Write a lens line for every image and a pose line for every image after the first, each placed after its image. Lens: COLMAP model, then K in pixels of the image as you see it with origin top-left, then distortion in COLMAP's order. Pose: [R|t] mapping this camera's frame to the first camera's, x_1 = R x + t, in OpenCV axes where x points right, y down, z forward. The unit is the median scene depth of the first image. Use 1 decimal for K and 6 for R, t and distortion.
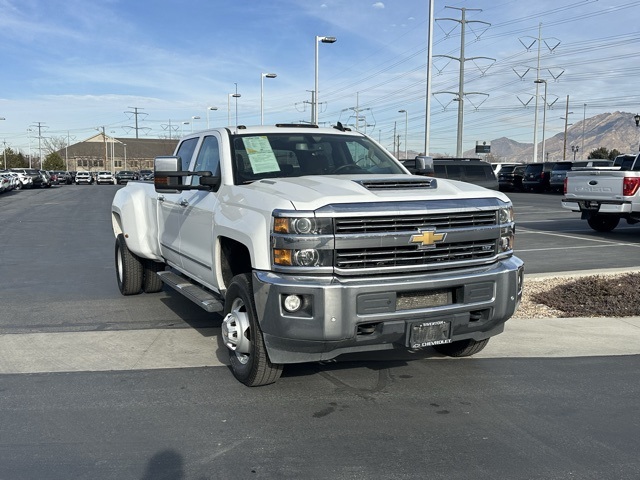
lens RADIAL K [[635.8, 0, 313.5], [0, 635.8, 238.8], [0, 0, 1]] dist [0.198282, -0.432468]
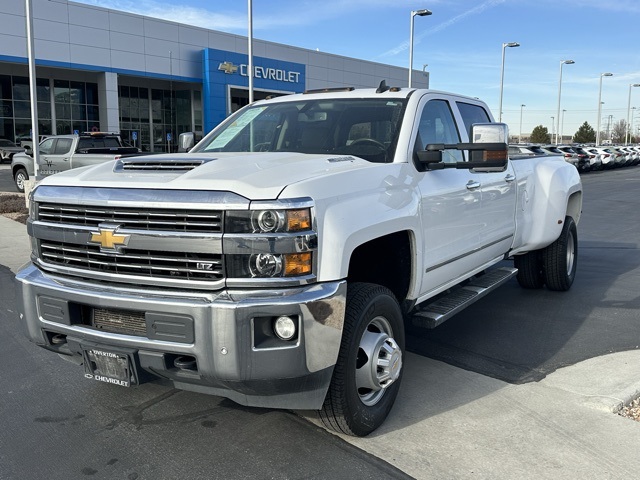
lens RADIAL K [[639.4, 0, 317.3], [0, 639.4, 238.1], [0, 0, 1]] dist [0.170476, -0.314064]
pose [[0.577478, 0.112325, -0.808642, 0.894554], [-0.082663, 0.993444, 0.078963, -0.078349], [0.812211, 0.021245, 0.582977, 0.734151]]
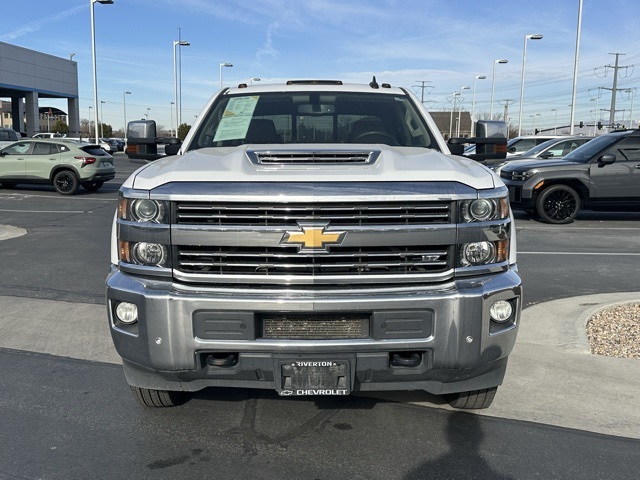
lens RADIAL K [[639.4, 0, 317.3], [0, 639.4, 238.1], [0, 0, 1]] dist [0.170476, -0.314064]
pose [[0.909923, 0.068083, -0.409151, 0.444387], [-0.052401, 0.997402, 0.049434, -0.033393], [0.411454, -0.023541, 0.911127, 0.372062]]
